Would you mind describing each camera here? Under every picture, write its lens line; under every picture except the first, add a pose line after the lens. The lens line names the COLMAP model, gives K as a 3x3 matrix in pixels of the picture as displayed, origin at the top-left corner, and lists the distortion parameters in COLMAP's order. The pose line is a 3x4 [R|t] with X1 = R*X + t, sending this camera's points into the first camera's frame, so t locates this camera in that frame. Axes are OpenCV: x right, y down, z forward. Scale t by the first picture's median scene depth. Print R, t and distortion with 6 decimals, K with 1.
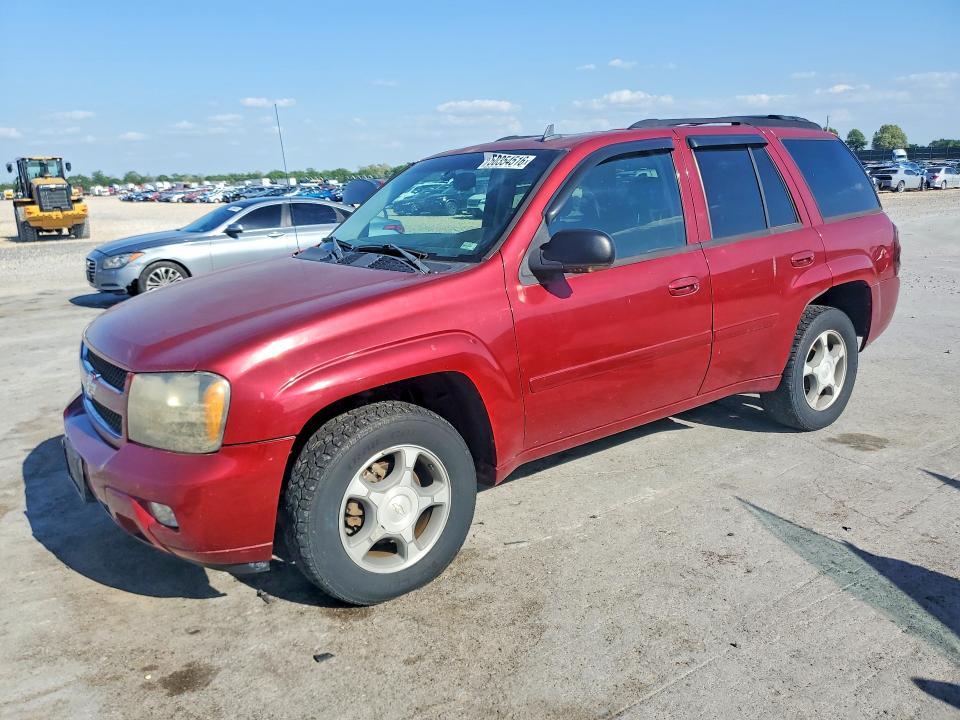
lens RADIAL K [[752.2, 0, 472.6], [0, 752.2, 364.7], [0, 0, 1]] dist [0.001951, 0.006739]
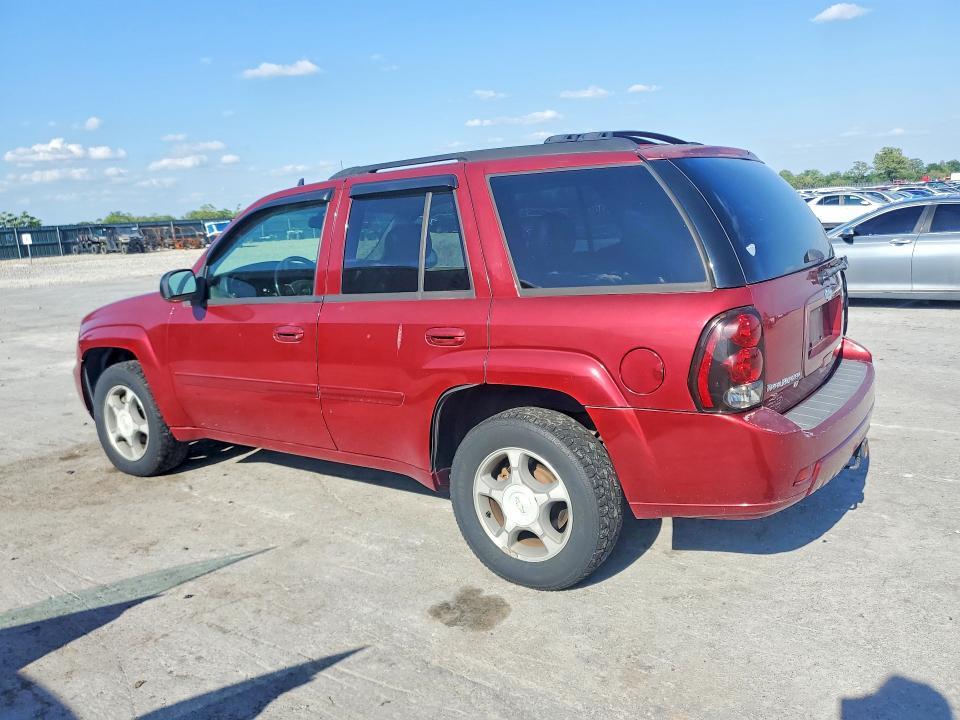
lens RADIAL K [[752.2, 0, 475.5], [0, 752.2, 361.5], [0, 0, 1]] dist [0.001951, 0.006739]
pose [[0.330347, 0.207706, -0.920722, 1.422580], [-0.184979, 0.970816, 0.152638, -0.292477], [0.925556, 0.119891, 0.359128, 0.929445]]
